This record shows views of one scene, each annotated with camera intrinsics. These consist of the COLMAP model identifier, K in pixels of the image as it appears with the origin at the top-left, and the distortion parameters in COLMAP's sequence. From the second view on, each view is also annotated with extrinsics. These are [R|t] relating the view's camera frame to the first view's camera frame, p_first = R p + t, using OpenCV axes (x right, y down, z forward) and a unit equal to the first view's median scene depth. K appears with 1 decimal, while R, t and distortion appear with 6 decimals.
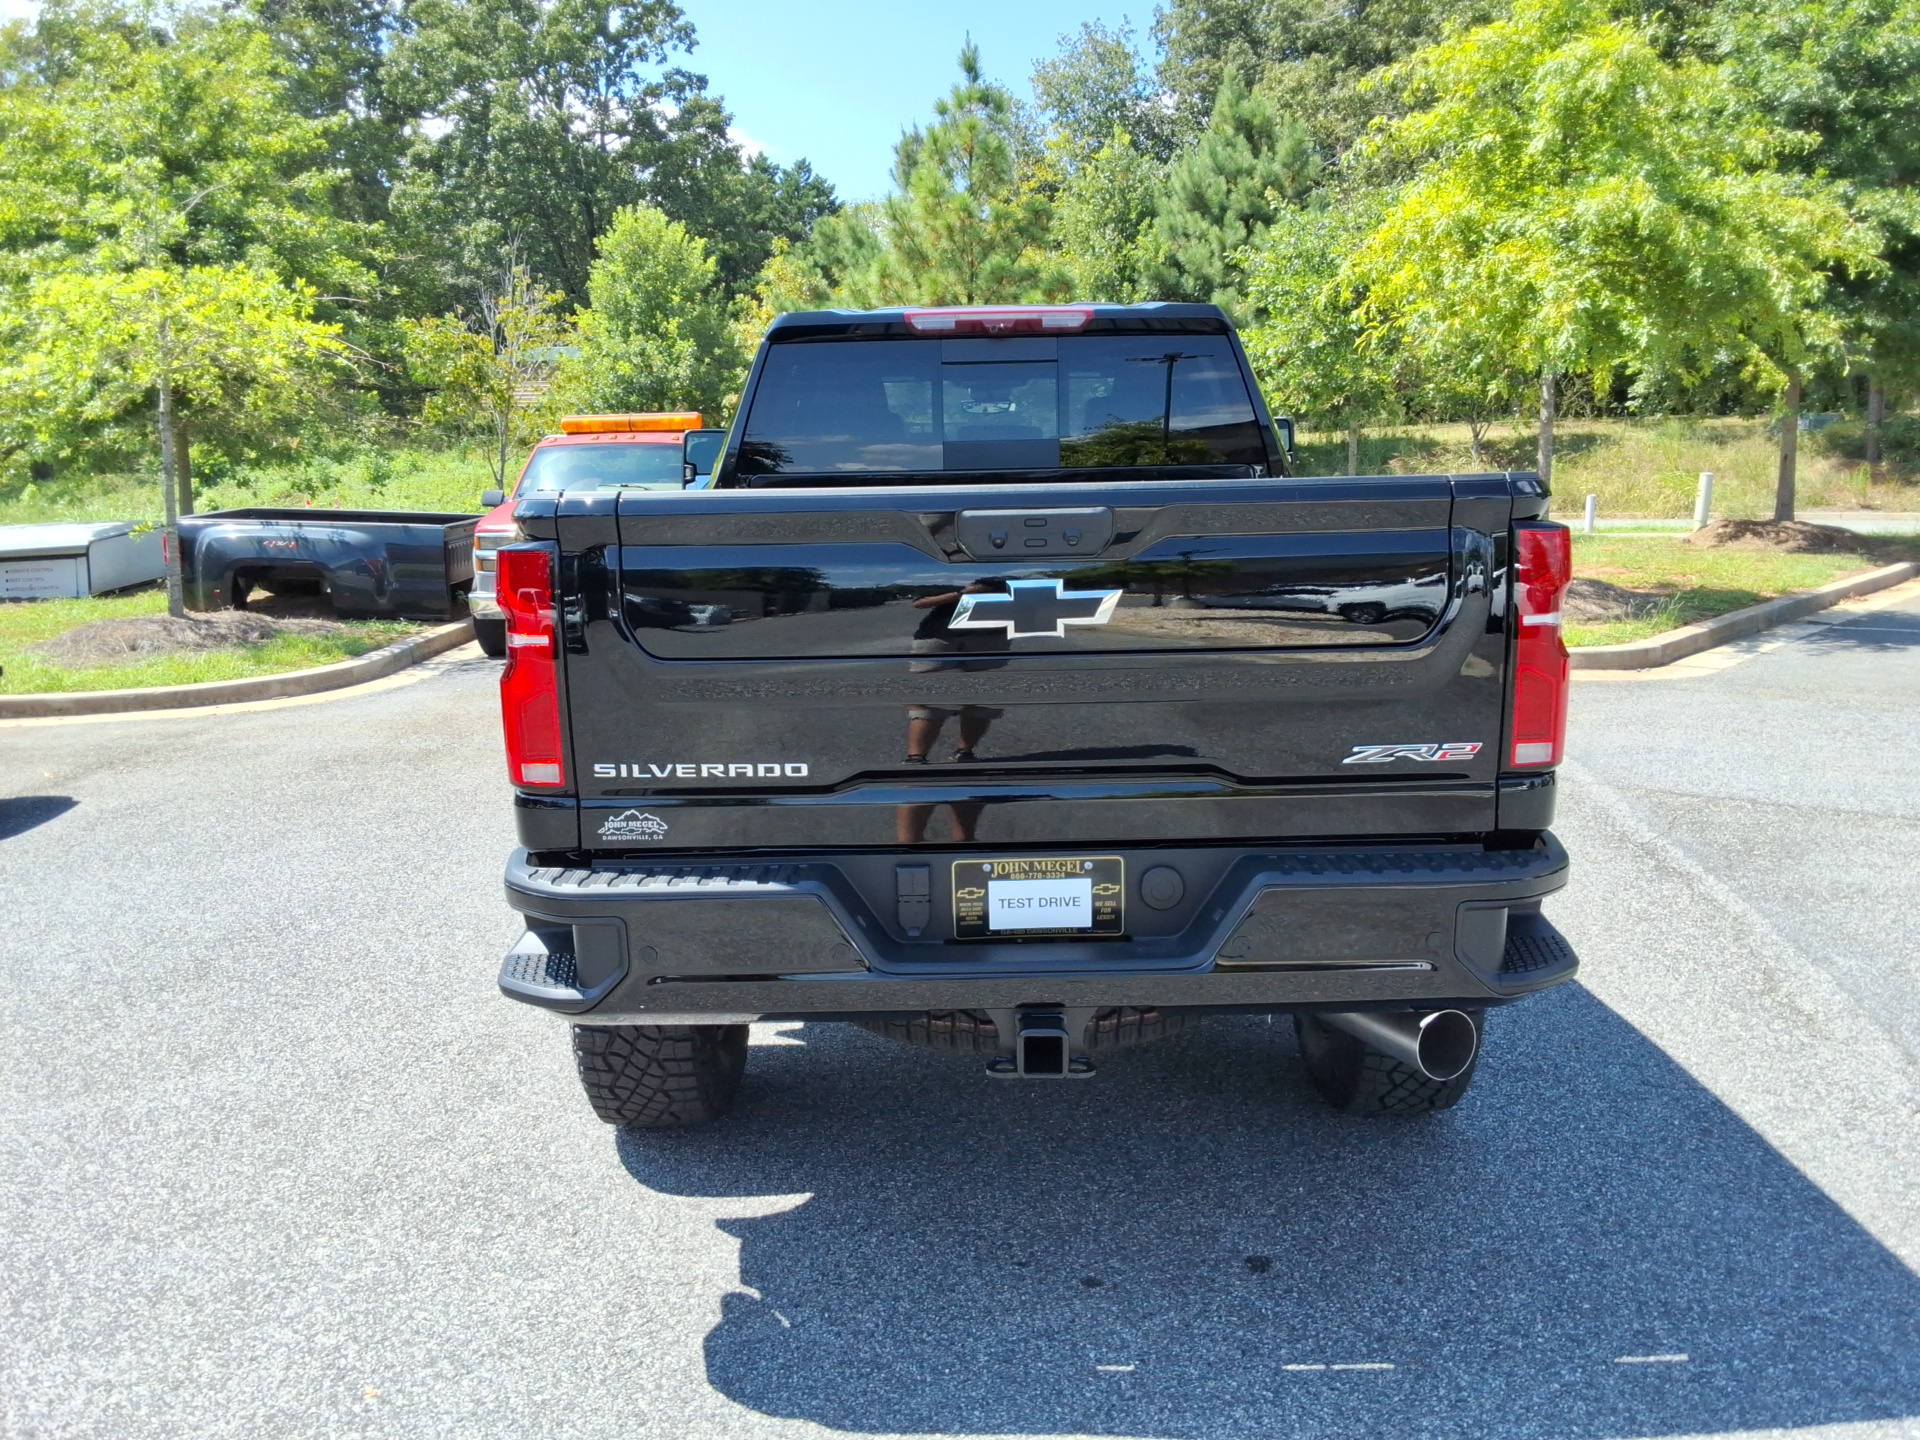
lens RADIAL K [[1561.7, 0, 983.1], [0, 1561.7, 713.2], [0, 0, 1]] dist [0.117352, -0.203502]
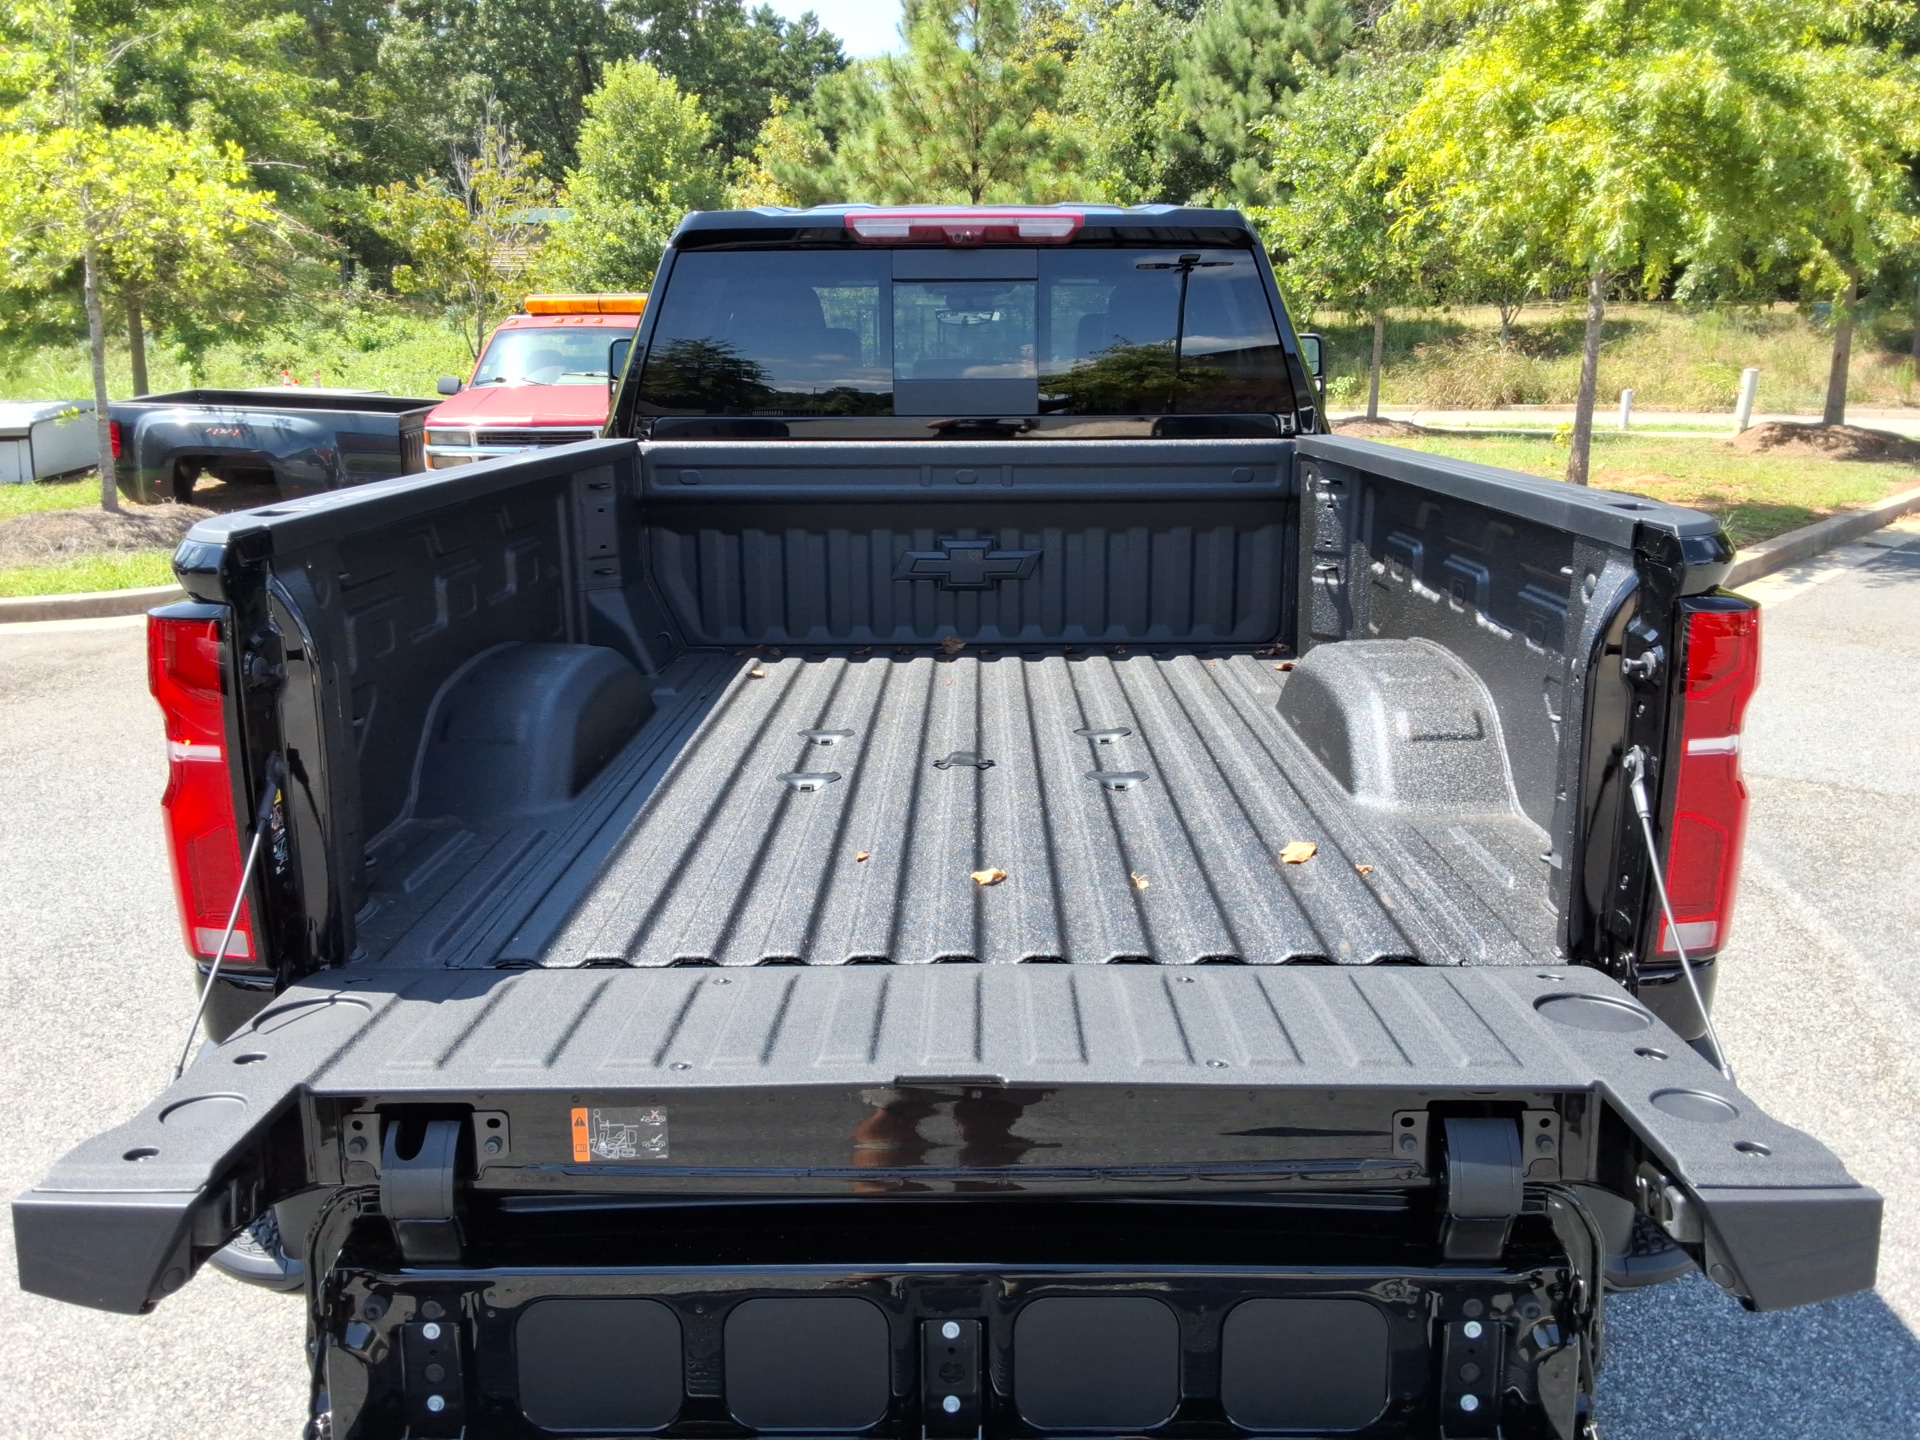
lens RADIAL K [[1561.7, 0, 983.1], [0, 1561.7, 713.2], [0, 0, 1]] dist [0.117352, -0.203502]
pose [[0.999861, 0.016249, -0.003811, 0.007120], [-0.015902, 0.996814, 0.078155, -0.017897], [0.005069, -0.078083, 0.996934, 0.049768]]
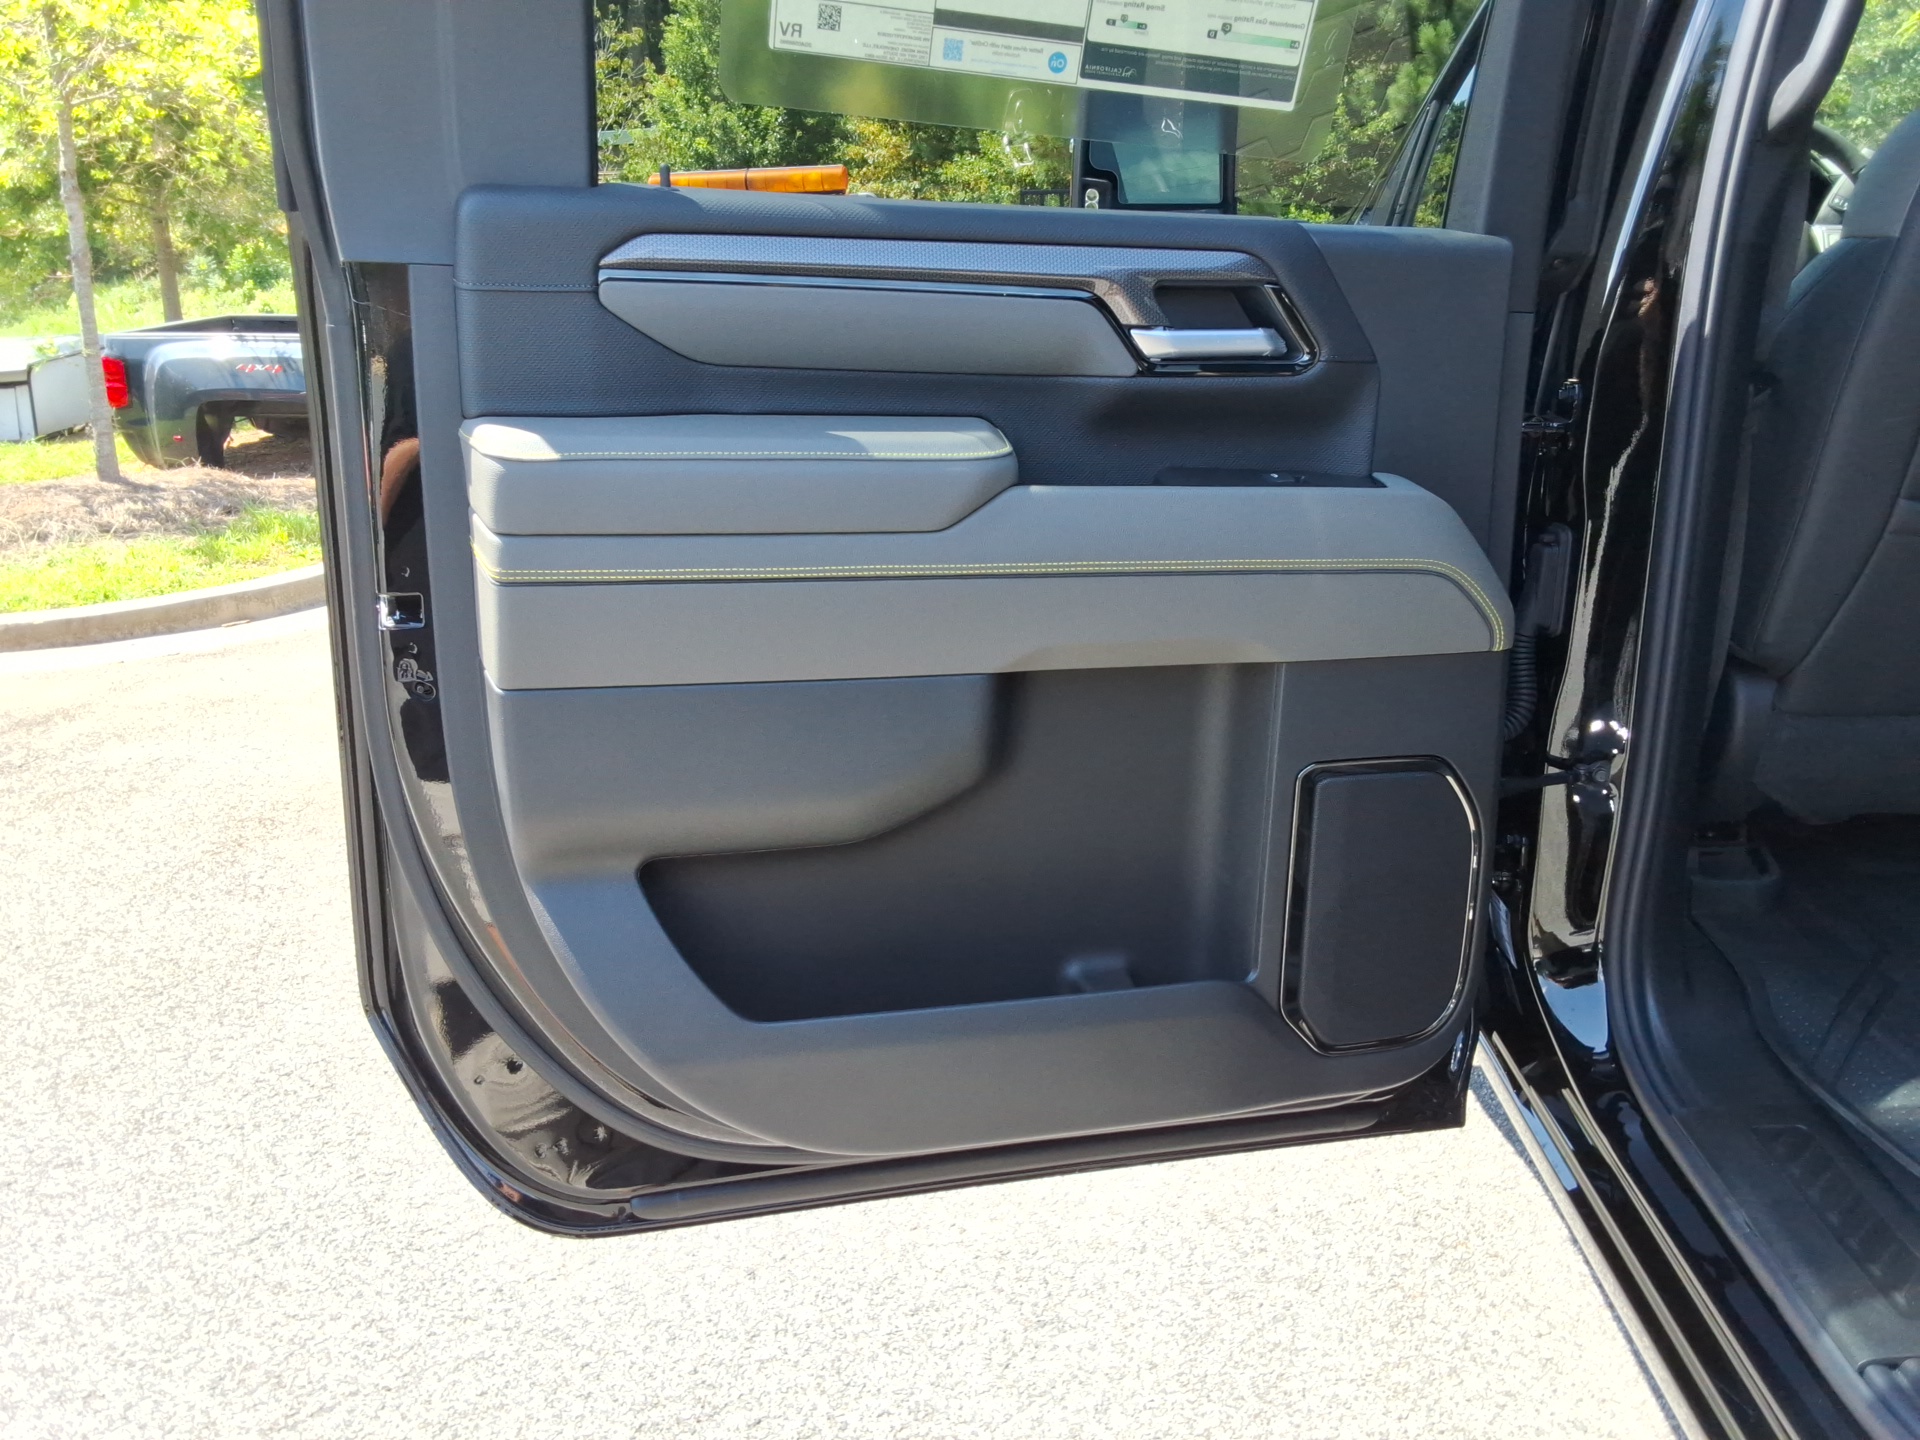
lens RADIAL K [[1525.4, 0, 960.0], [0, 1525.4, 720.0], [0, 0, 1]] dist [0.096150, -0.166077]
pose [[0.998440, 0.006301, -0.055486, -0.079230], [0.001096, 0.991212, 0.132280, -0.035122], [0.055832, -0.132134, 0.989658, 0.264659]]
